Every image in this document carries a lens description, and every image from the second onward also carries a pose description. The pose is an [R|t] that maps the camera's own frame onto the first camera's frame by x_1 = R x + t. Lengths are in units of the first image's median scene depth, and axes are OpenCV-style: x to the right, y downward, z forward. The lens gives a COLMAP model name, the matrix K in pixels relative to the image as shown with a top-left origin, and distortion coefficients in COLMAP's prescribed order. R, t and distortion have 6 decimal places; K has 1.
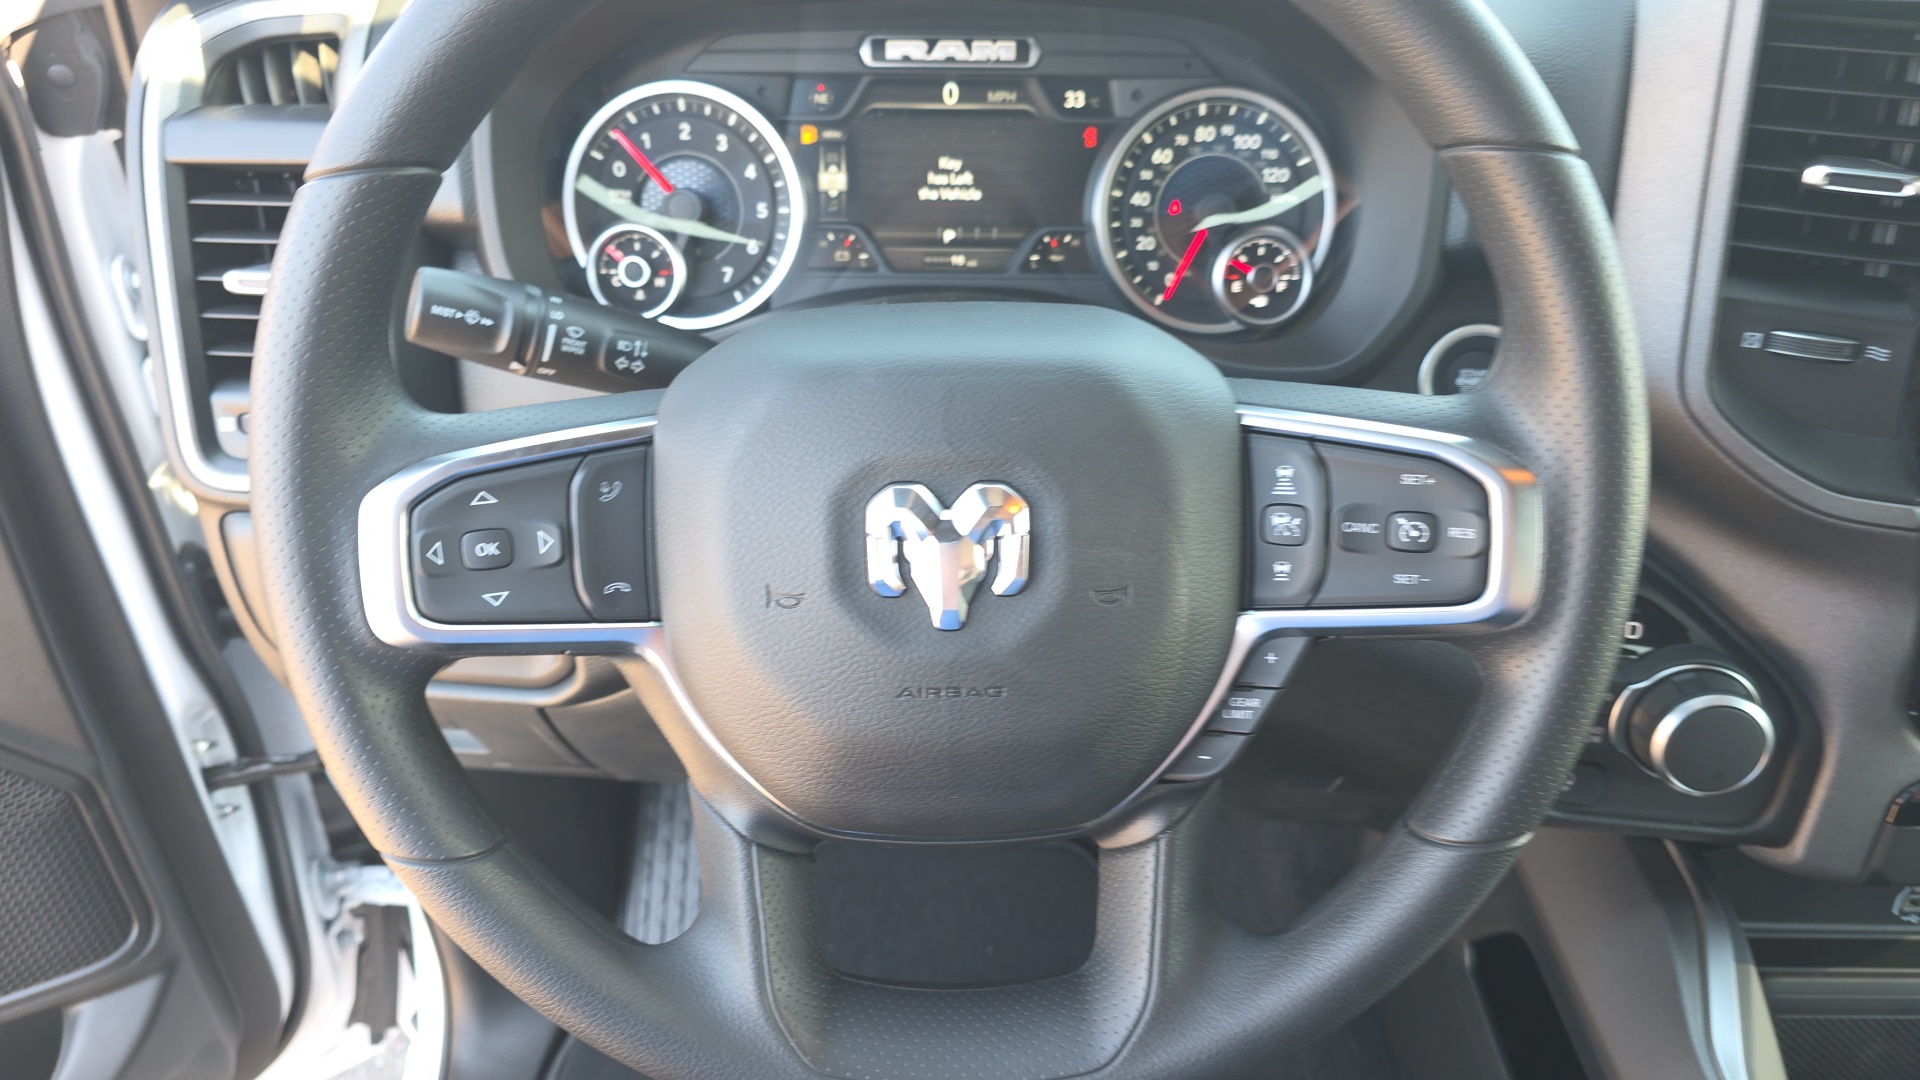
lens RADIAL K [[1314.5, 0, 934.9], [0, 1314.5, 555.9], [0, 0, 1]] dist [0.037349, -0.057528]
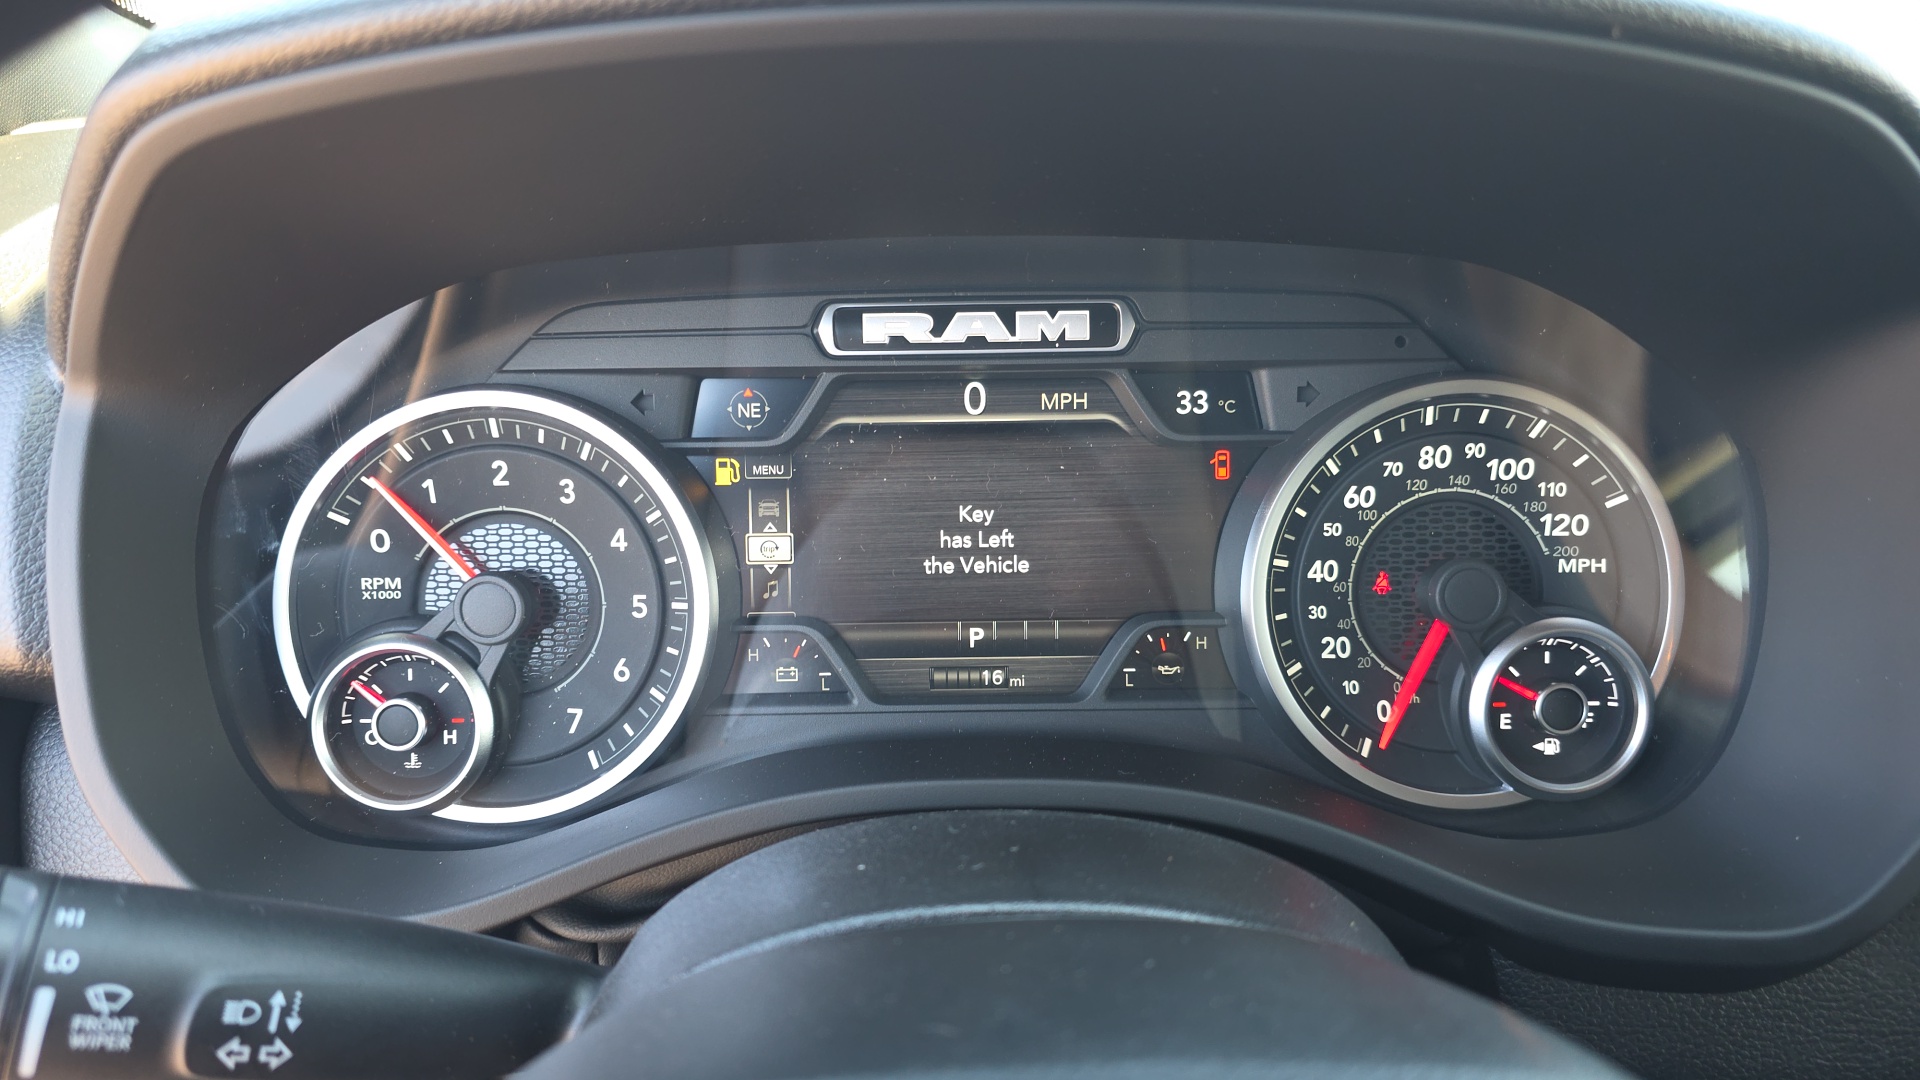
lens RADIAL K [[1314.5, 0, 929.8], [0, 1314.5, 559.5], [0, 0, 1]] dist [0.037349, -0.057528]
pose [[0.999690, -0.022473, 0.010700, -0.015465], [0.024068, 0.982386, -0.185307, -0.179984], [-0.006347, 0.185507, 0.982622, 0.464000]]
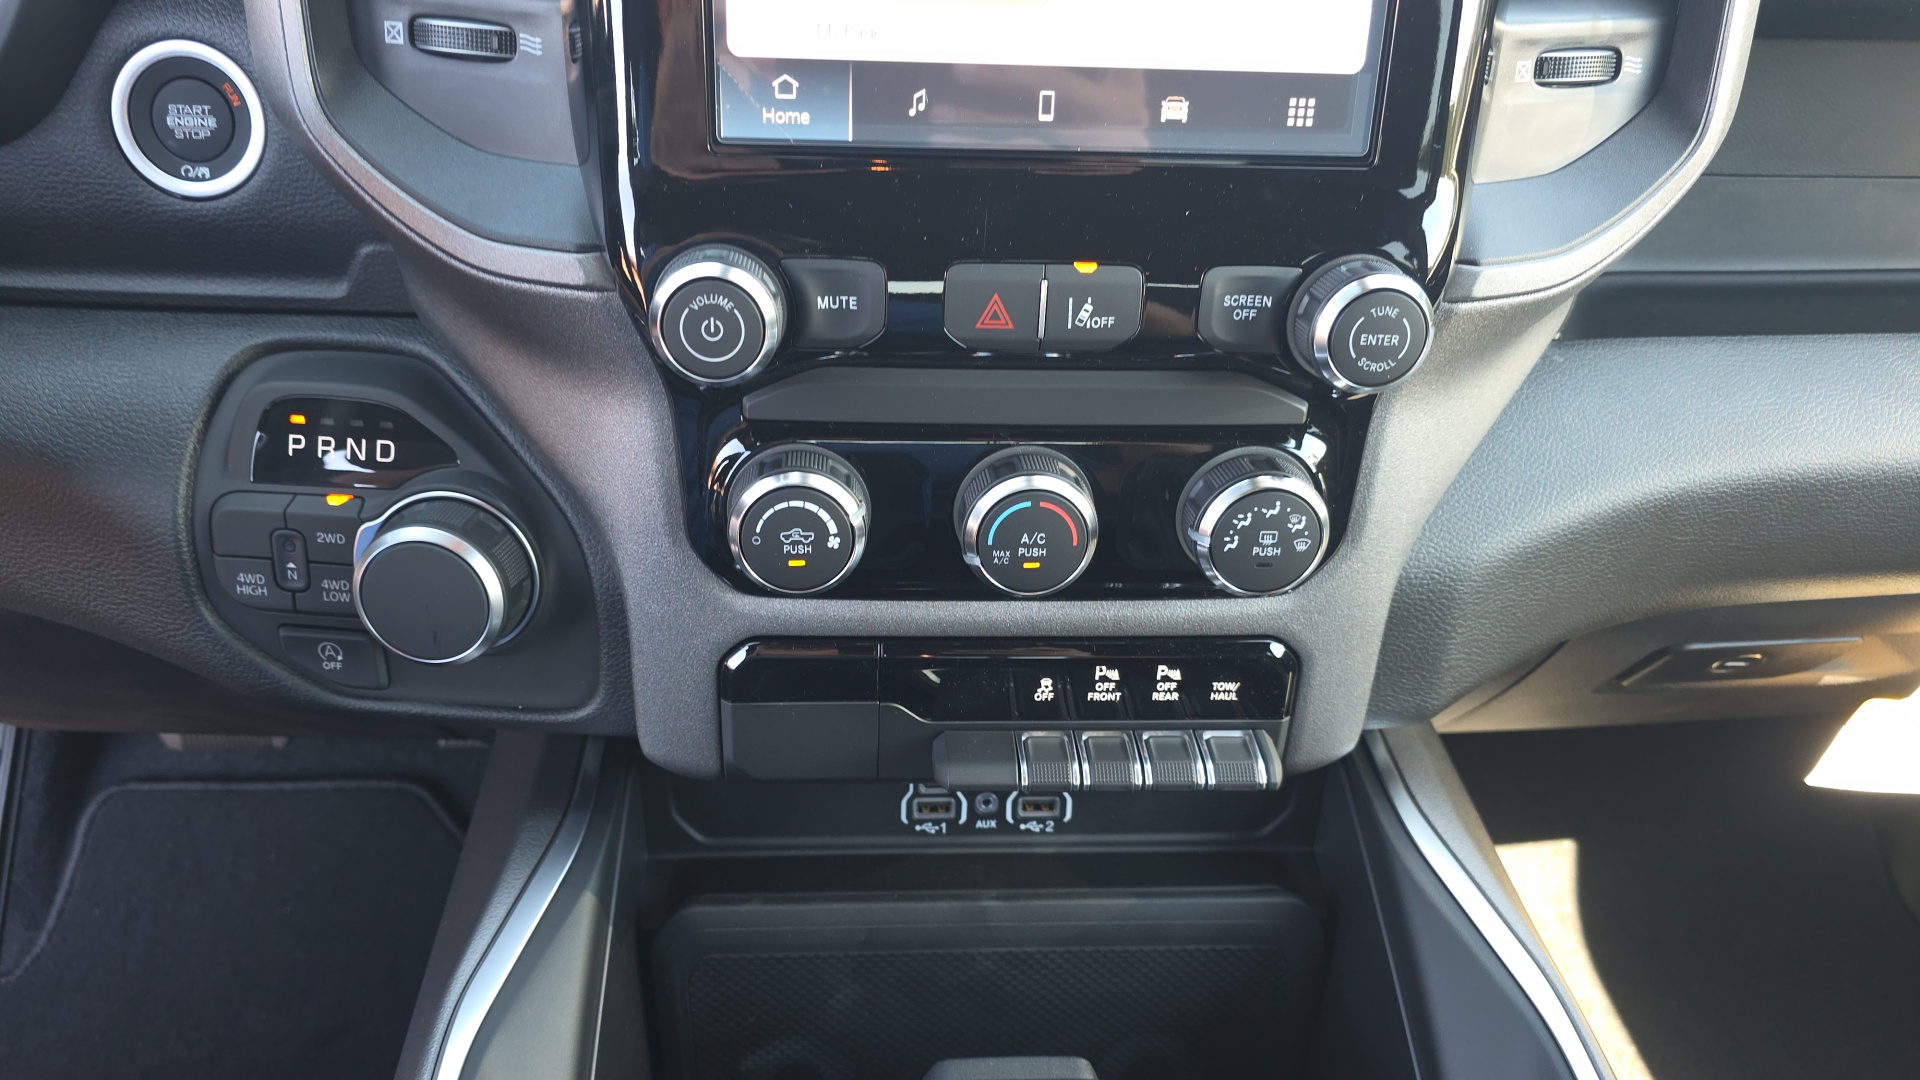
lens RADIAL K [[1314.5, 0, 938.6], [0, 1314.5, 537.9], [0, 0, 1]] dist [0.037349, -0.057528]
pose [[0.997520, -0.012097, 0.069331, 0.732794], [0.011146, 0.999839, 0.014085, 0.091516], [-0.069490, -0.013278, 0.997494, 0.212170]]
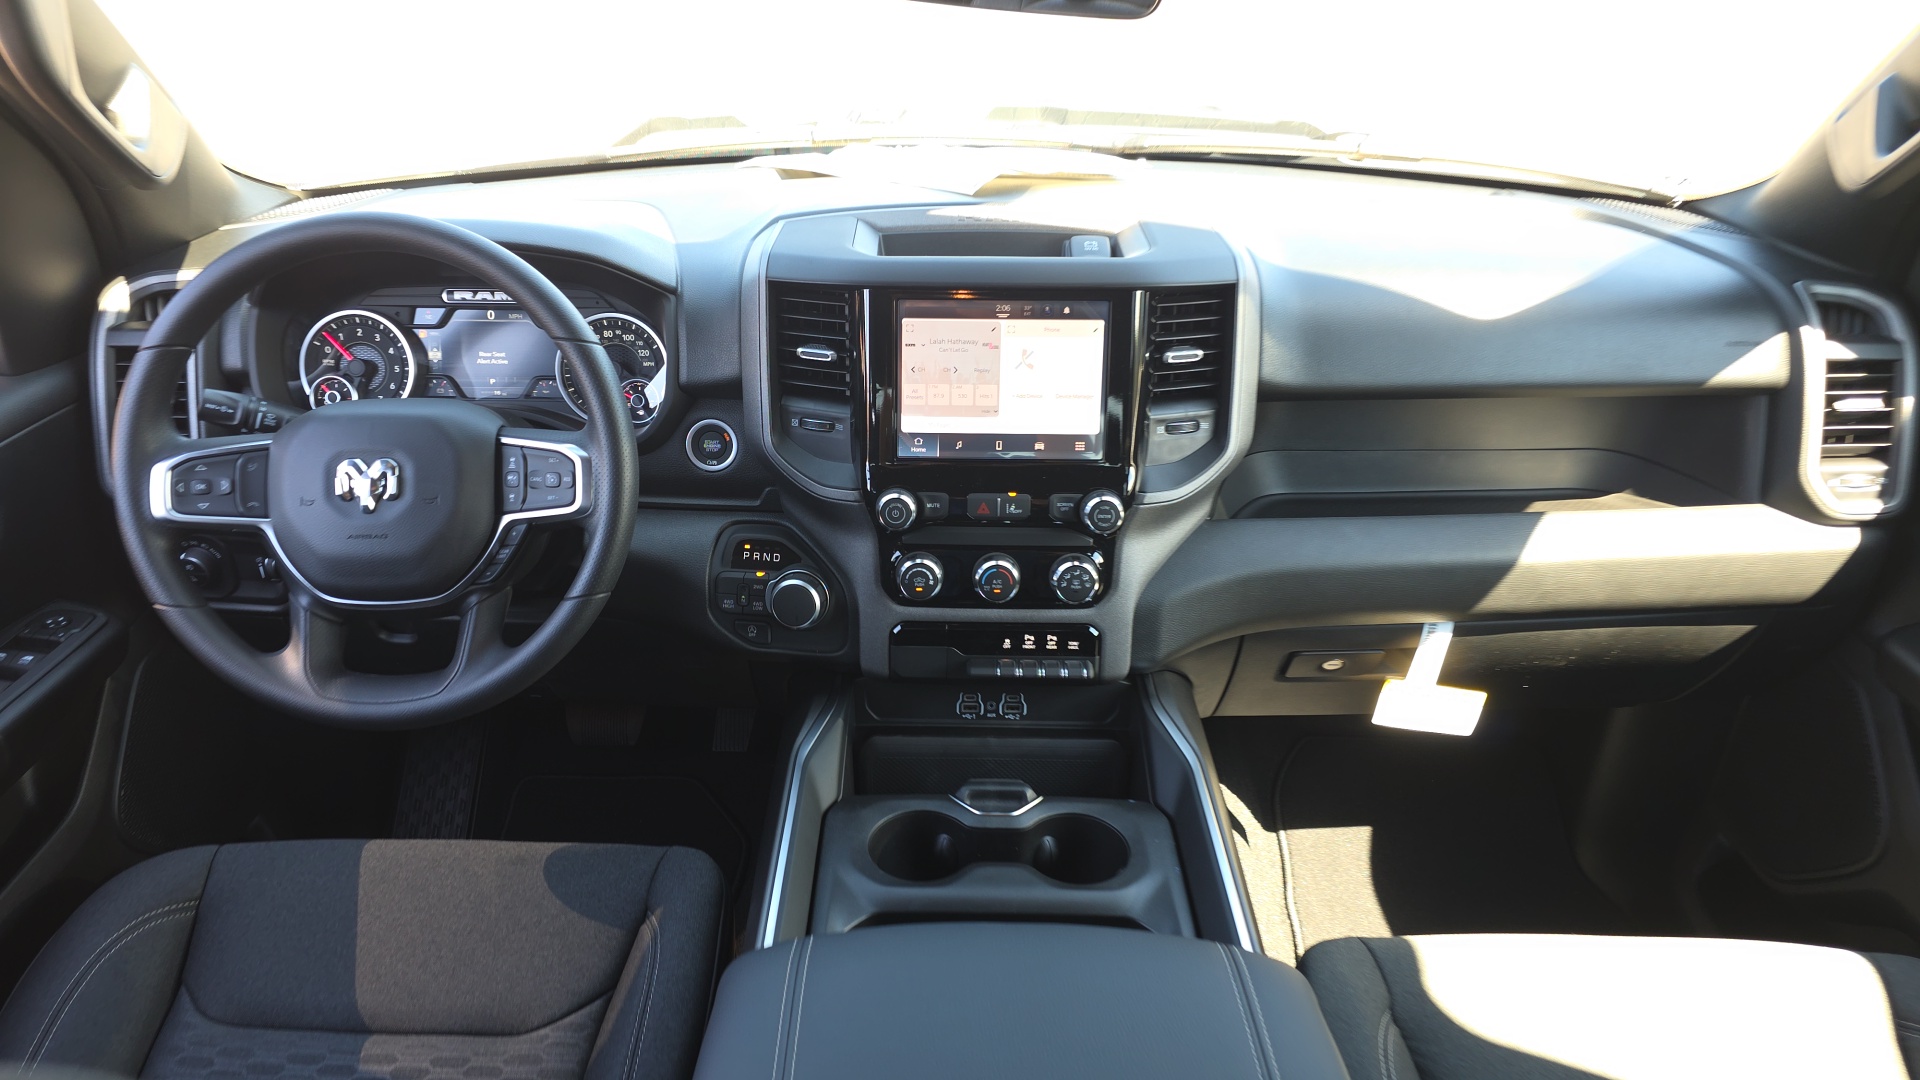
lens RADIAL K [[1314.5, 0, 952.4], [0, 1314.5, 555.7], [0, 0, 1]] dist [0.037349, -0.057528]
pose [[0.999977, -0.001705, 0.006625, 0.744011], [0.002597, 0.990558, -0.137067, 0.323187], [-0.006329, 0.137081, 0.990540, -1.046492]]
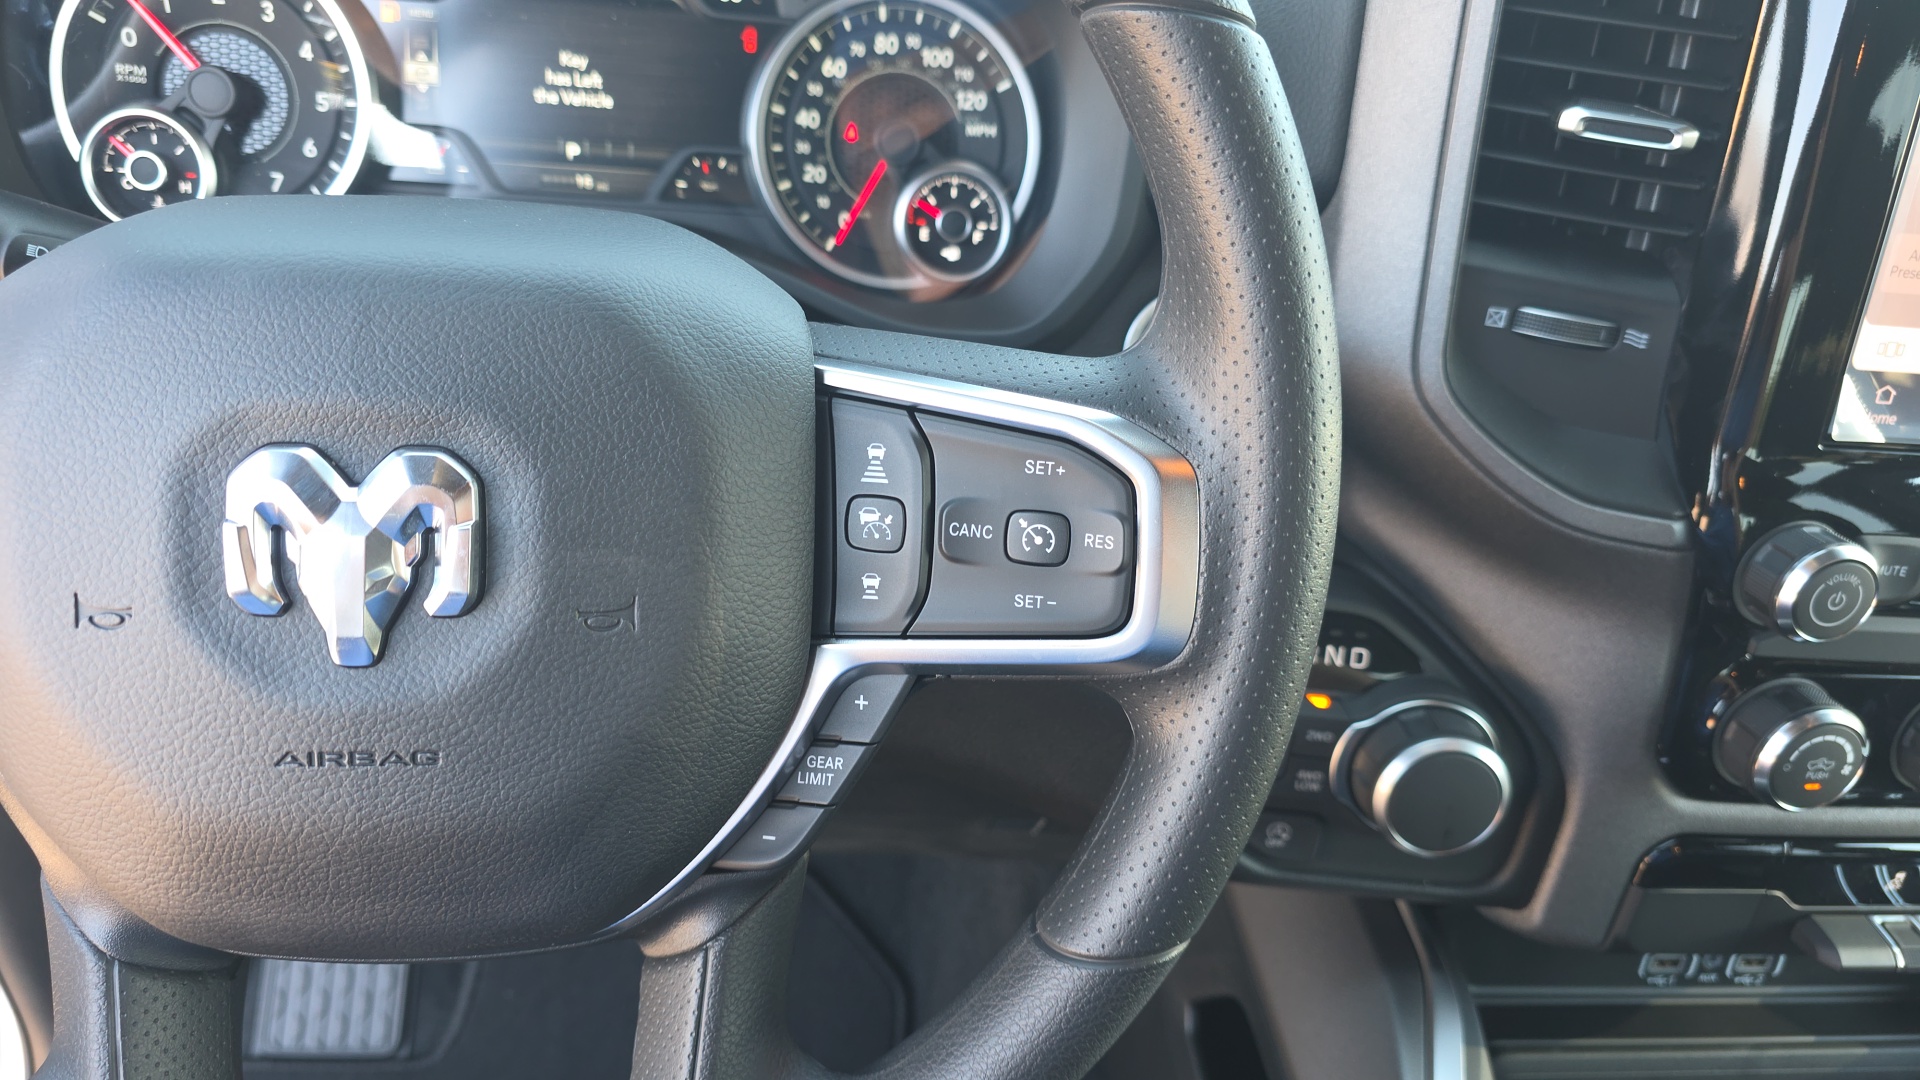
lens RADIAL K [[1314.5, 0, 925.0], [0, 1314.5, 548.0], [0, 0, 1]] dist [0.037349, -0.057528]
pose [[0.992097, 0.024402, 0.123079, 0.135932], [-0.024759, 0.999693, 0.001374, -0.007858], [-0.123007, -0.004410, 0.992396, 0.181231]]
